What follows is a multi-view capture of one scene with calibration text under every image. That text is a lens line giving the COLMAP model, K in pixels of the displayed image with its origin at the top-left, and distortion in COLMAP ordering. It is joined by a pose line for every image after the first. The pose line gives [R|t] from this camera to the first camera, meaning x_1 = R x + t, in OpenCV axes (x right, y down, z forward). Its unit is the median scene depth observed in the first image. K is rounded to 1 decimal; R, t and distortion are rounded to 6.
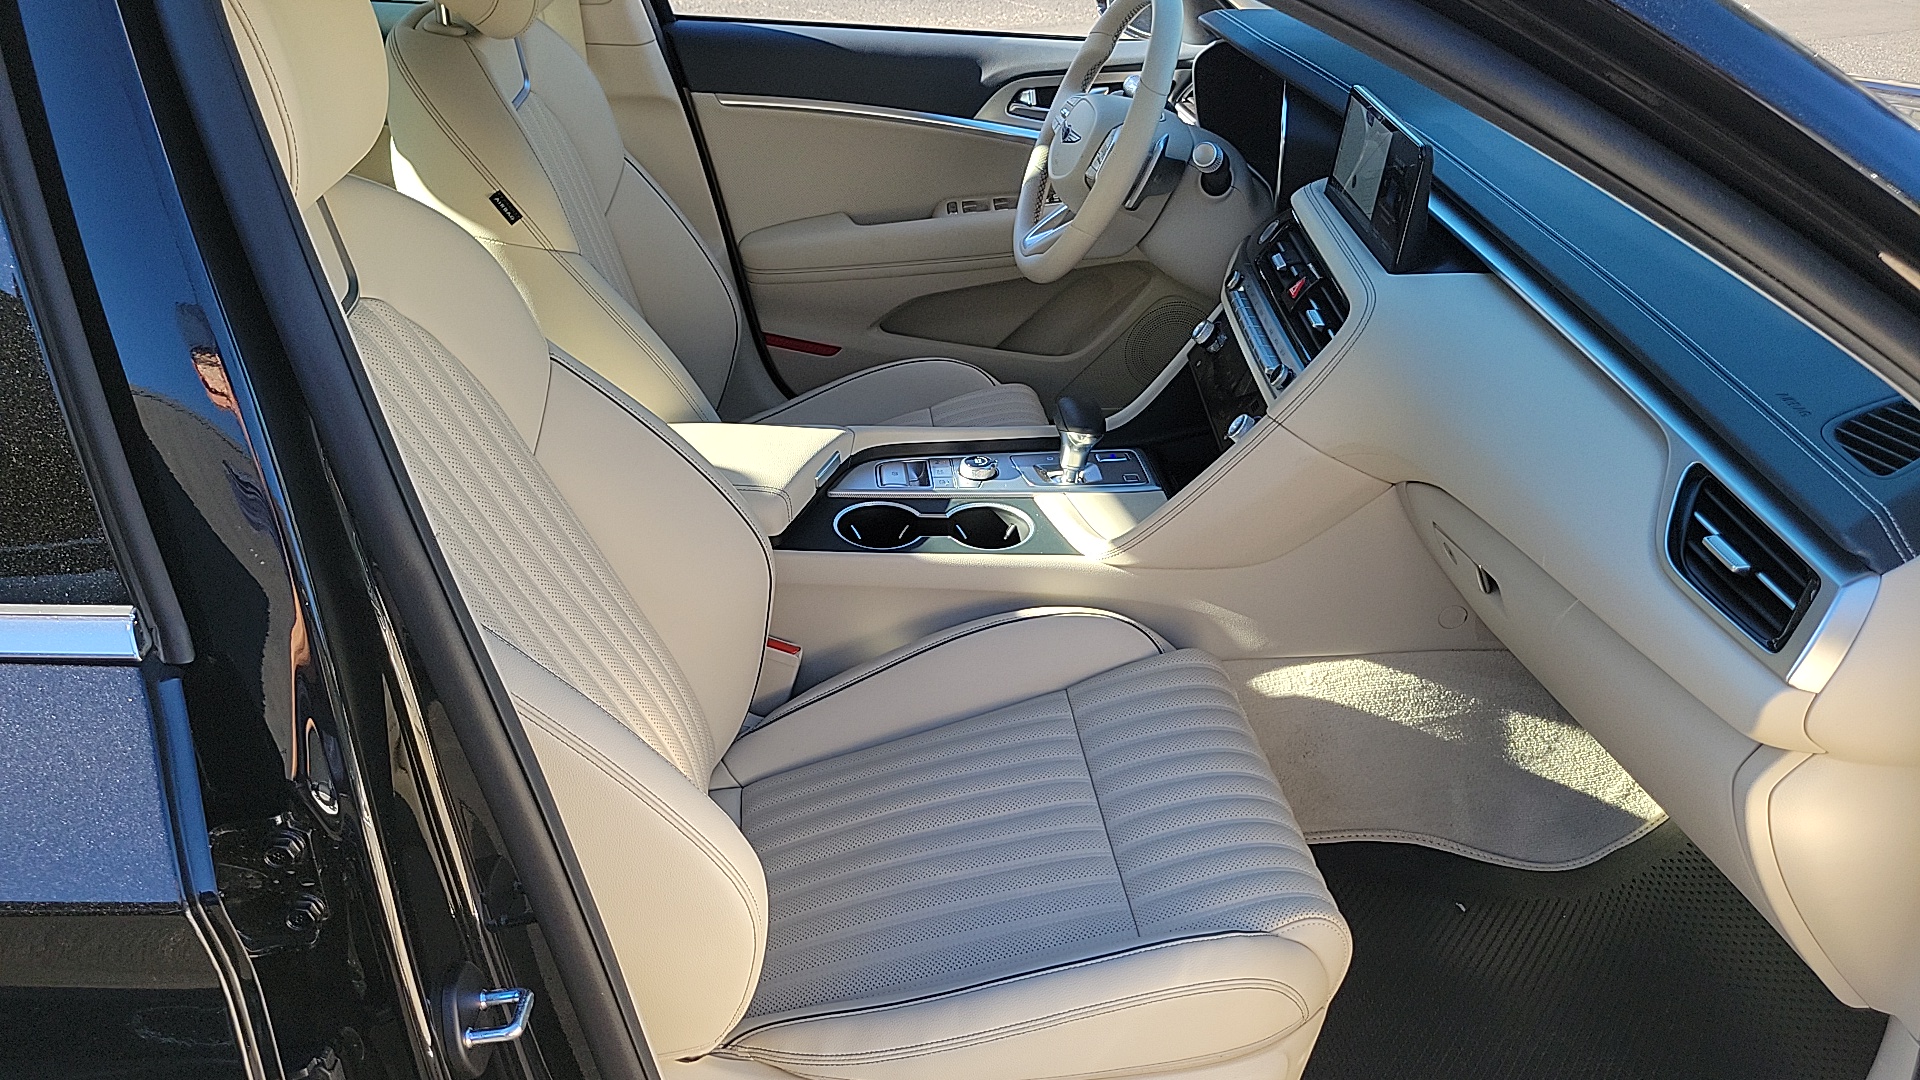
lens RADIAL K [[1544.7, 0, 894.5], [0, 1544.7, 573.6], [0, 0, 1]] dist [0.024356, -0.004127]
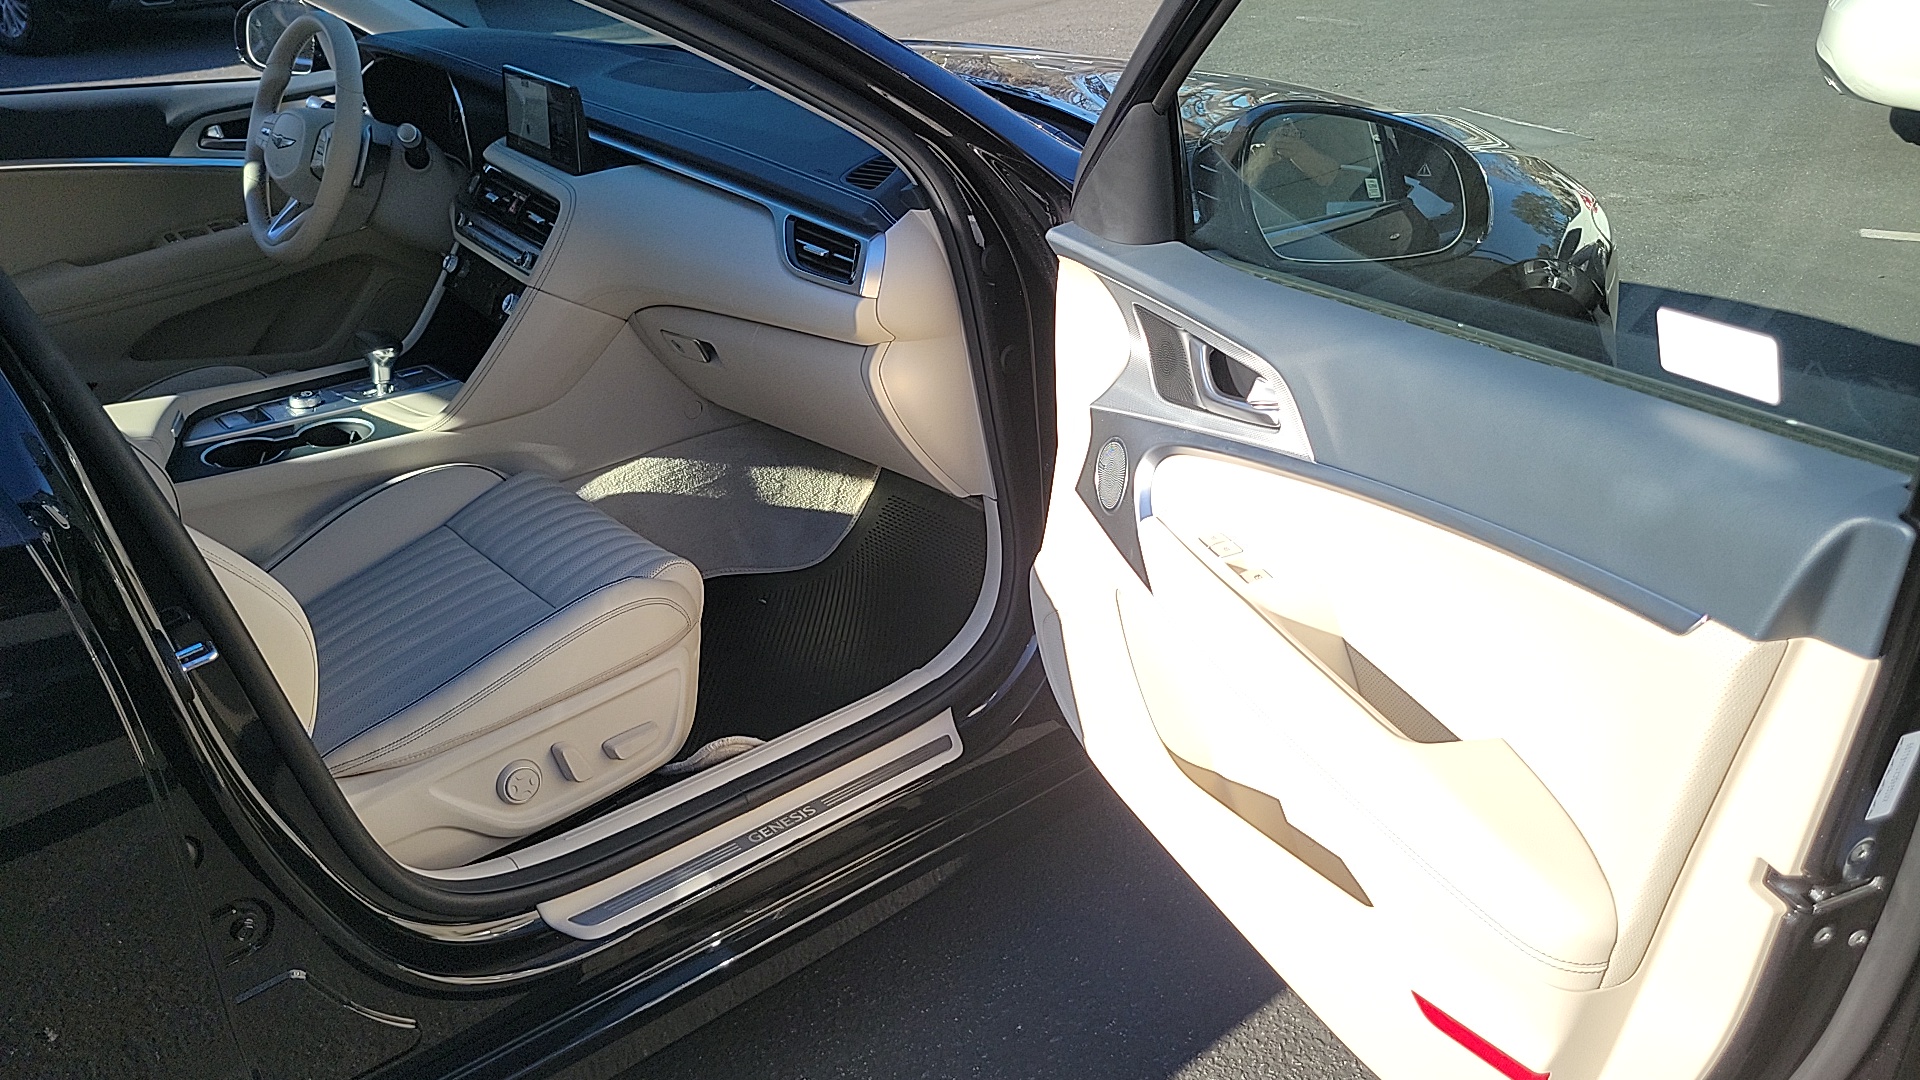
lens RADIAL K [[1598.7, 0, 1049.8], [0, 1598.7, 562.3], [0, 0, 1]] dist [0.021815, -0.009925]
pose [[0.791676, -0.281983, 0.541972, -0.211274], [0.317510, 0.947801, 0.029334, 0.210012], [-0.521954, 0.148858, 0.839884, -0.380900]]
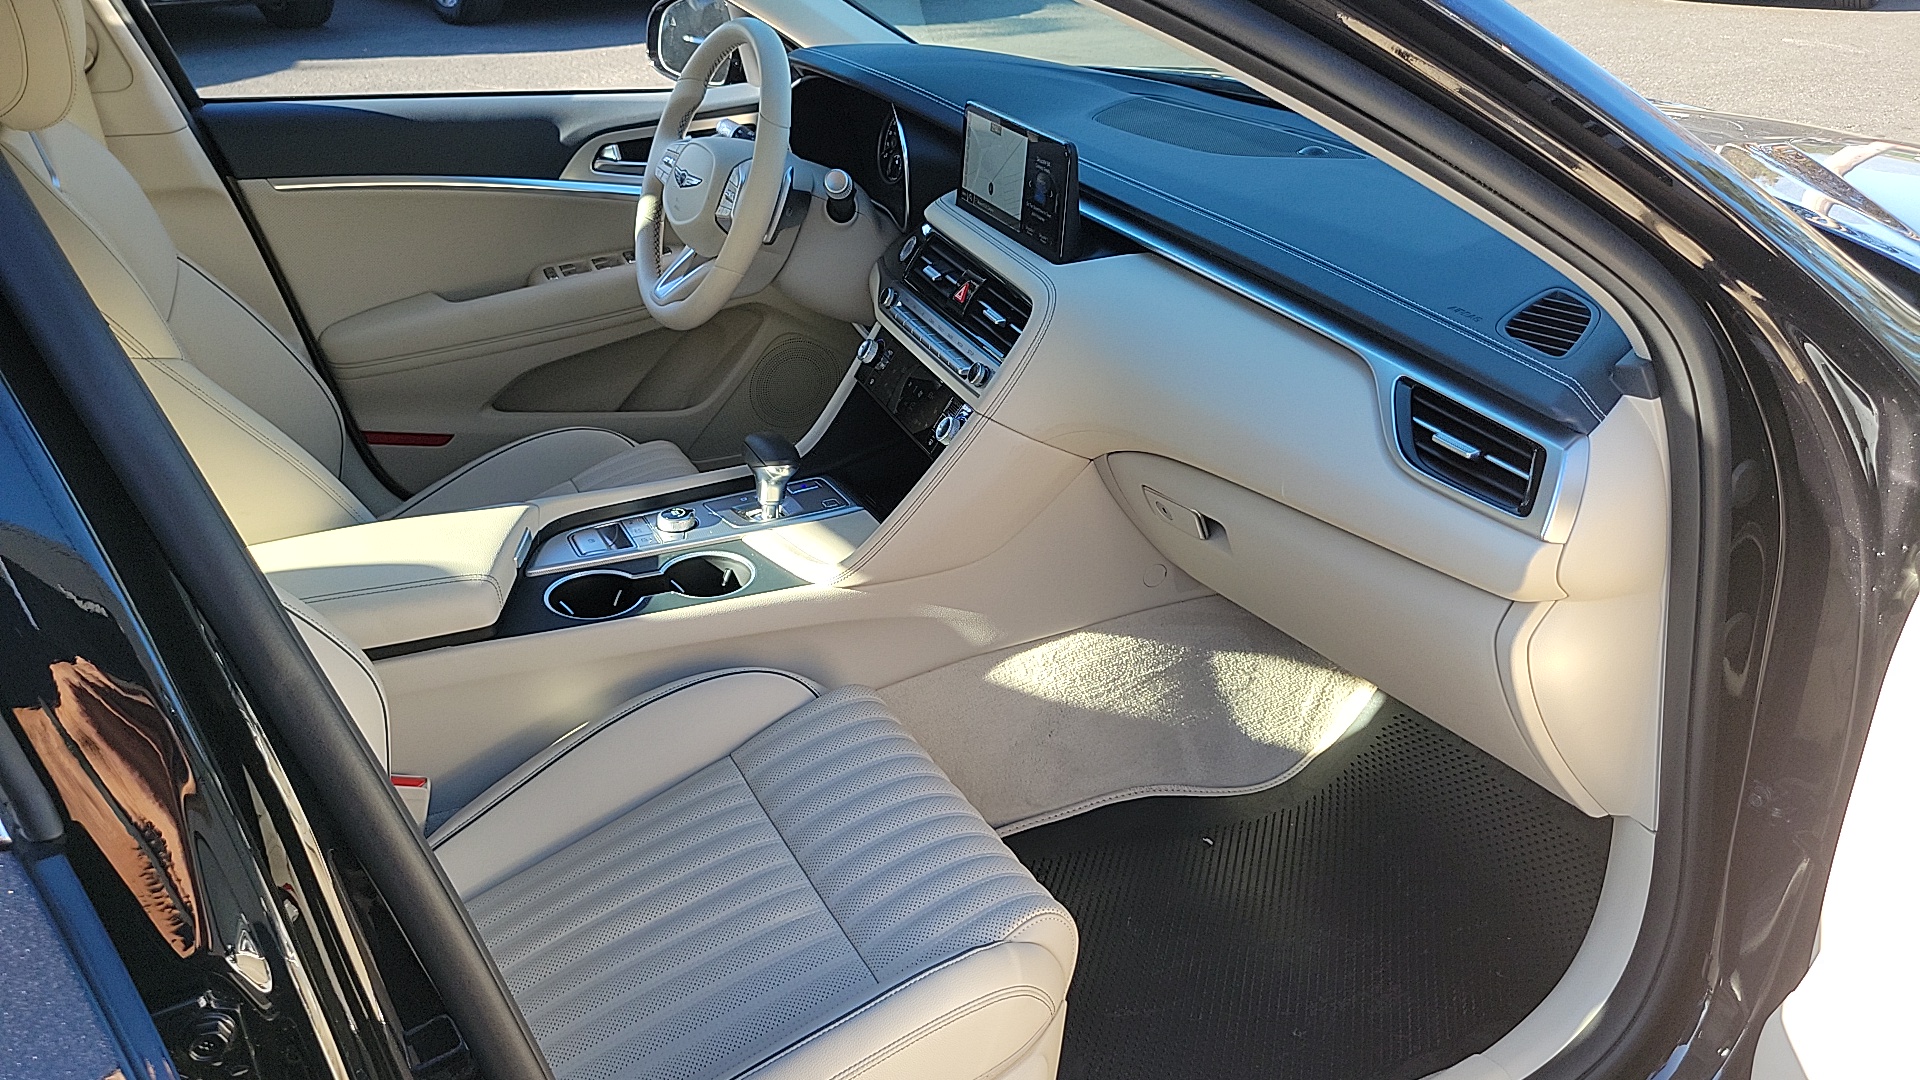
lens RADIAL K [[1559.7, 0, 963.6], [0, 1559.7, 549.3], [0, 0, 1]] dist [0.034139, -0.017196]
pose [[0.922593, -0.179494, 0.341473, -0.118576], [0.200467, 0.979333, -0.026840, 0.011925], [-0.329598, 0.093216, 0.939508, 0.025417]]
